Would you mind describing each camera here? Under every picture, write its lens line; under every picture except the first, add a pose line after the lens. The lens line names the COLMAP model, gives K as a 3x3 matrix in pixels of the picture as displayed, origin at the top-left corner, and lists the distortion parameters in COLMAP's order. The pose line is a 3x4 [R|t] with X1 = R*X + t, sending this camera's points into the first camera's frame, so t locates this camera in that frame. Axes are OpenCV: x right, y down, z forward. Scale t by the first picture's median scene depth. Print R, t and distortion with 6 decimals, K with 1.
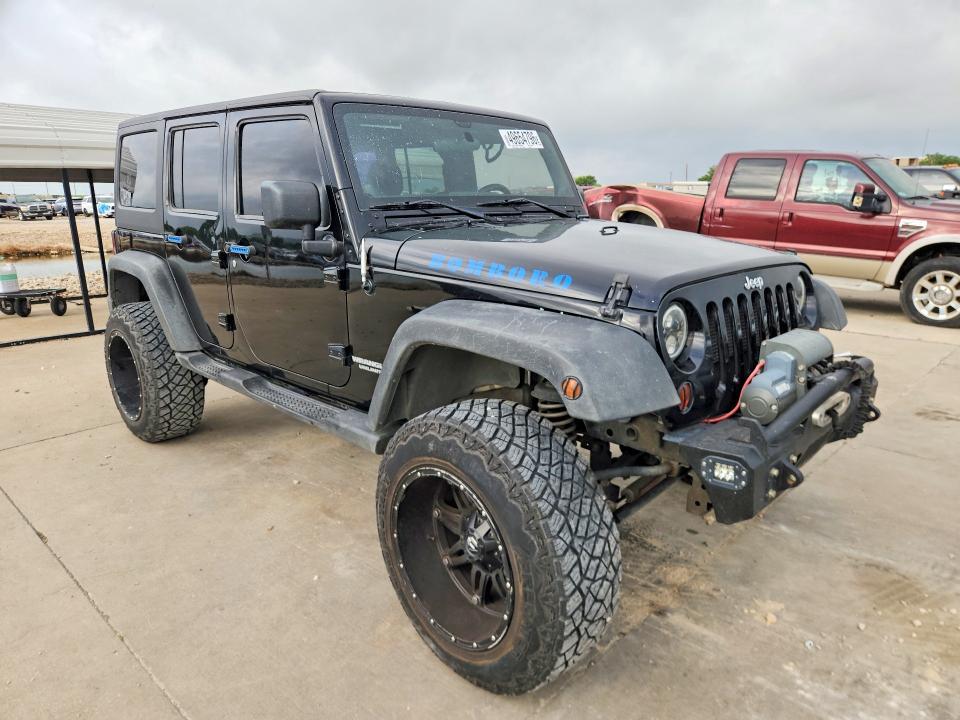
lens RADIAL K [[634.4, 0, 480.0], [0, 634.4, 360.0], [0, 0, 1]] dist [0.060160, -0.042917]
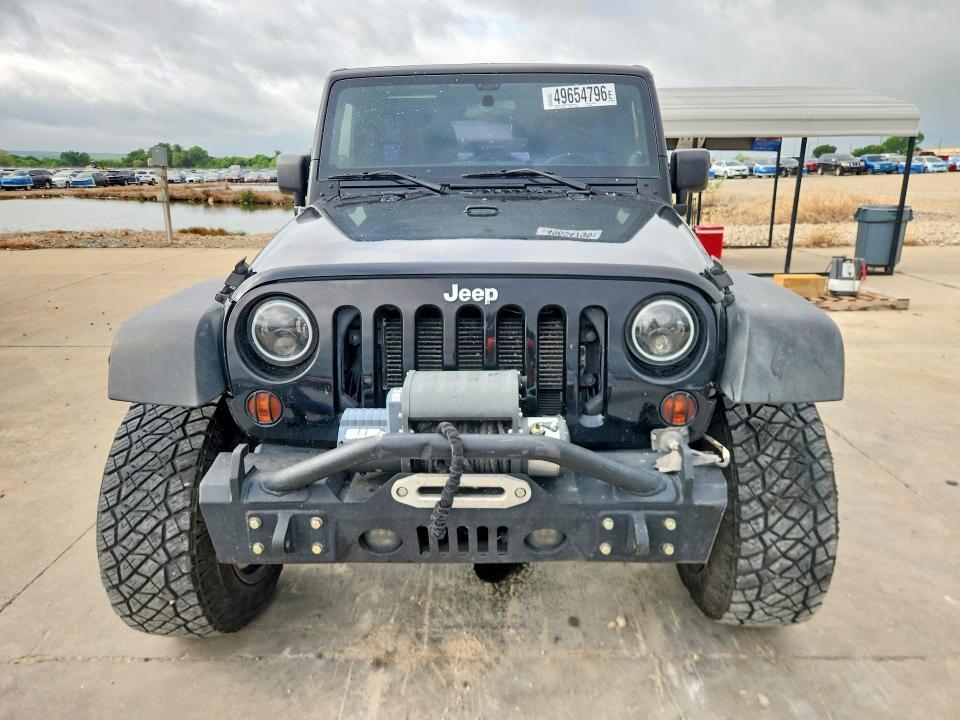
lens RADIAL K [[647.9, 0, 482.4], [0, 647.9, 339.7], [0, 0, 1]] dist [0.035863, -0.003176]
pose [[0.692940, 0.192300, -0.694877, 0.800205], [-0.171516, 0.980074, 0.100188, -0.123890], [0.700297, 0.049758, 0.712115, 0.406565]]
